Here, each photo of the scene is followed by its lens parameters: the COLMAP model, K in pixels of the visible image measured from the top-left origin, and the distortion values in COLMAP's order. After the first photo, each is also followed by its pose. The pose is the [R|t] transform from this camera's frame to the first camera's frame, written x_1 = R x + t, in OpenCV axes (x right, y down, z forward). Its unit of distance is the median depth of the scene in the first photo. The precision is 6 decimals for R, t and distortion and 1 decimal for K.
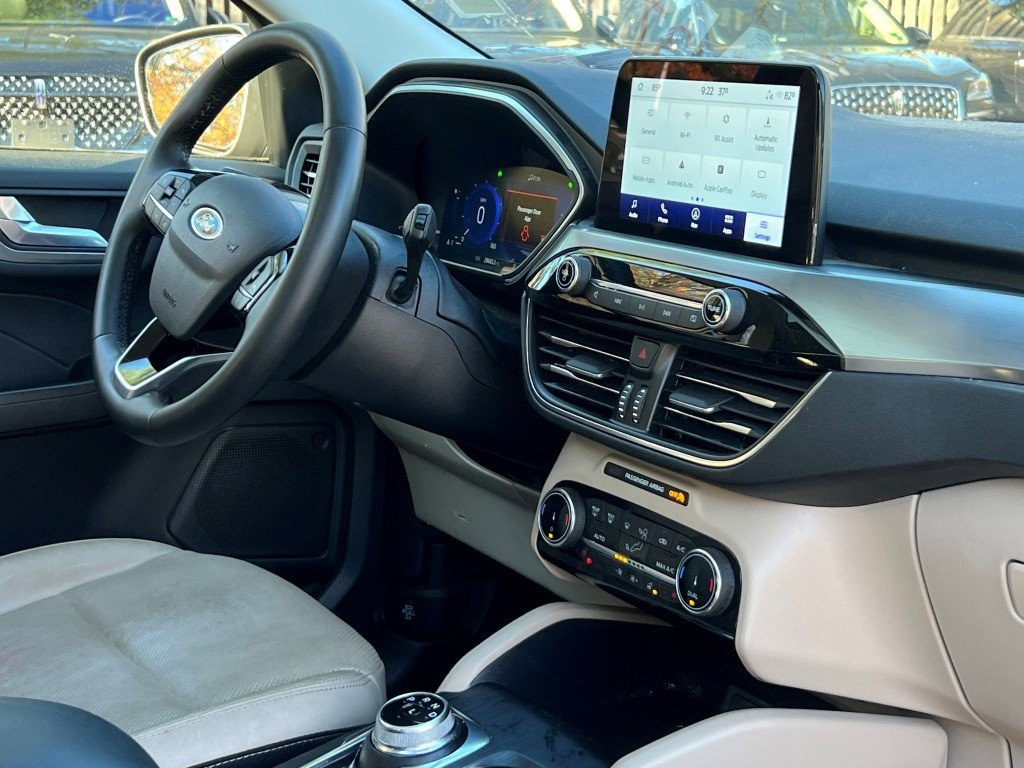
lens RADIAL K [[1523.5, 0, 509.4], [0, 1523.5, 370.4], [0, 0, 1]] dist [0.224630, -0.047358]
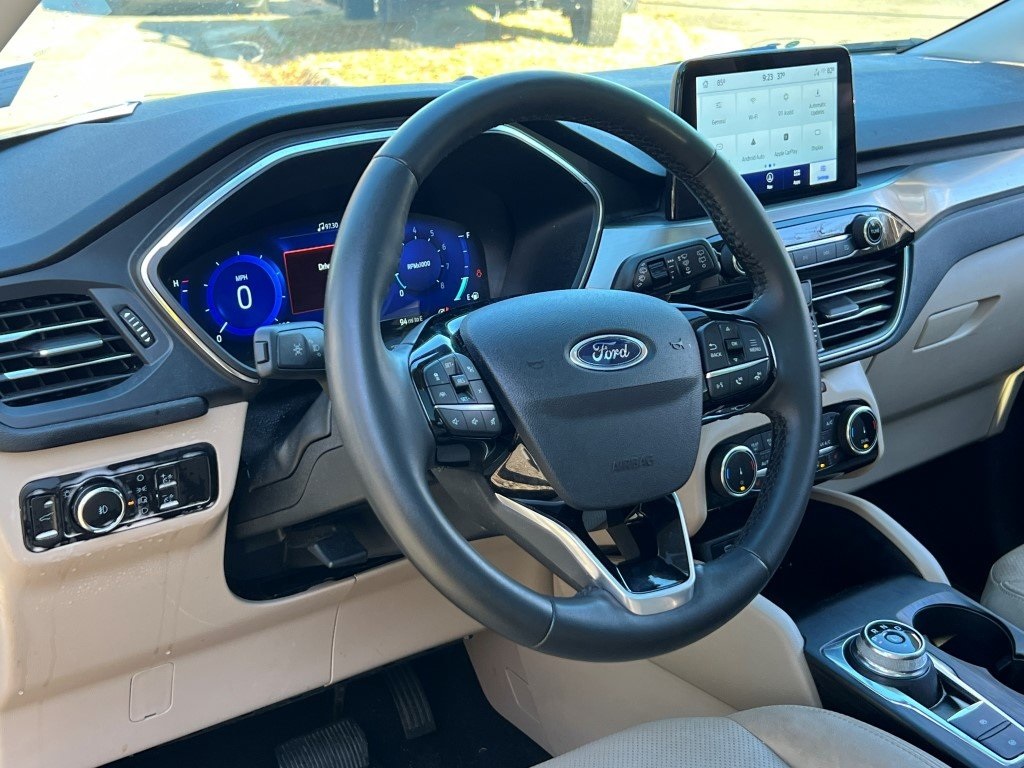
lens RADIAL K [[1393.6, 0, 512.0], [0, 1393.6, 383.1], [0, 0, 1]] dist [0.140560, 0.016141]
pose [[-0.061289, -0.327524, 0.942853, -0.957837], [0.224346, 0.915937, 0.332758, -0.362791], [-0.972580, 0.231920, 0.017342, 1.186158]]
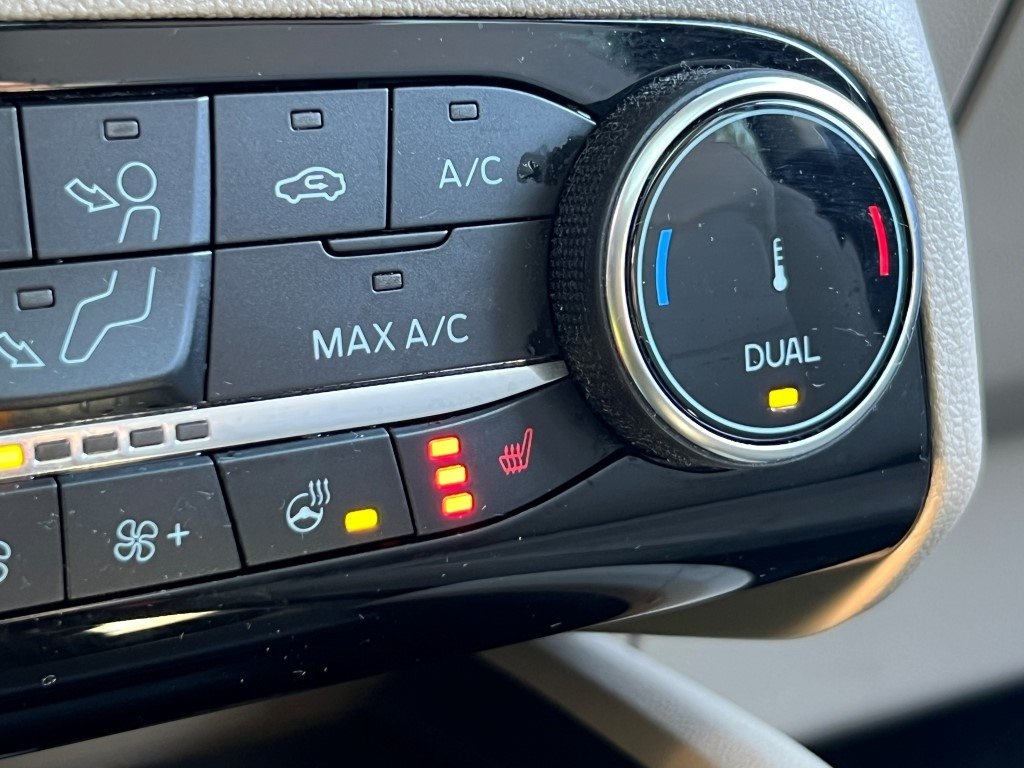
lens RADIAL K [[1897.5, 0, 513.2], [0, 1897.5, 366.7], [0, 0, 1]] dist [0.226264, -0.029553]
pose [[0.108851, -0.340062, 0.934082, -0.072633], [0.175310, 0.931504, 0.318695, 0.070908], [-0.978477, 0.129064, 0.161012, 0.927528]]
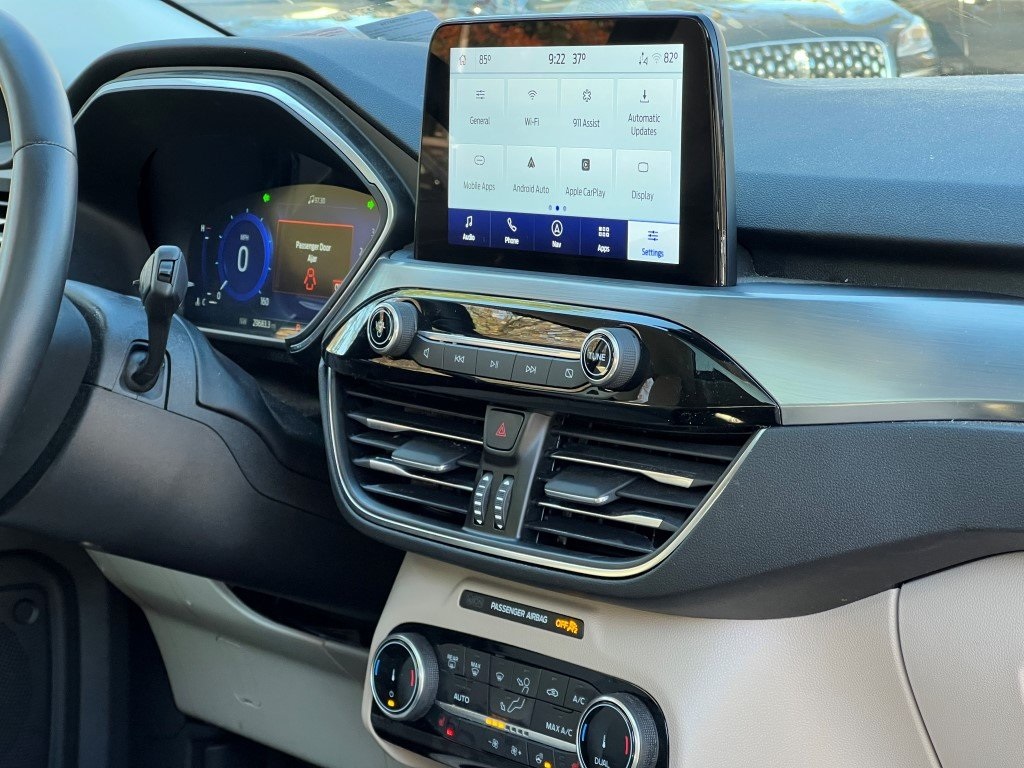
lens RADIAL K [[2289.2, 0, 470.5], [0, 2289.2, 384.5], [0, 0, 1]] dist [-0.377270, 11.136681]
pose [[0.992391, -0.083449, 0.090530, -0.020096], [0.087687, 0.995181, -0.043880, 0.012877], [-0.086432, 0.051485, 0.994927, -0.049006]]
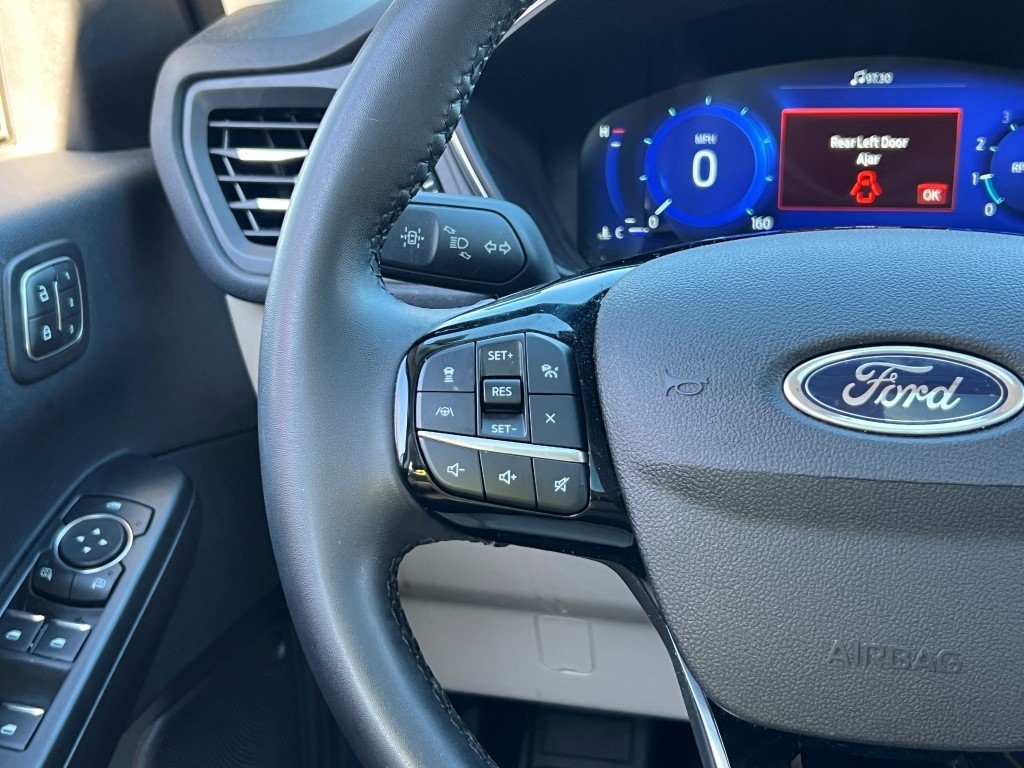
lens RADIAL K [[1273.0, 0, 515.4], [0, 1273.0, 389.7], [0, 0, 1]] dist [0.172293, -0.578102]
pose [[0.734798, -0.309662, 0.603475, -0.477707], [0.205096, 0.949492, 0.237487, -0.200703], [-0.646535, -0.050735, 0.761195, 0.967805]]
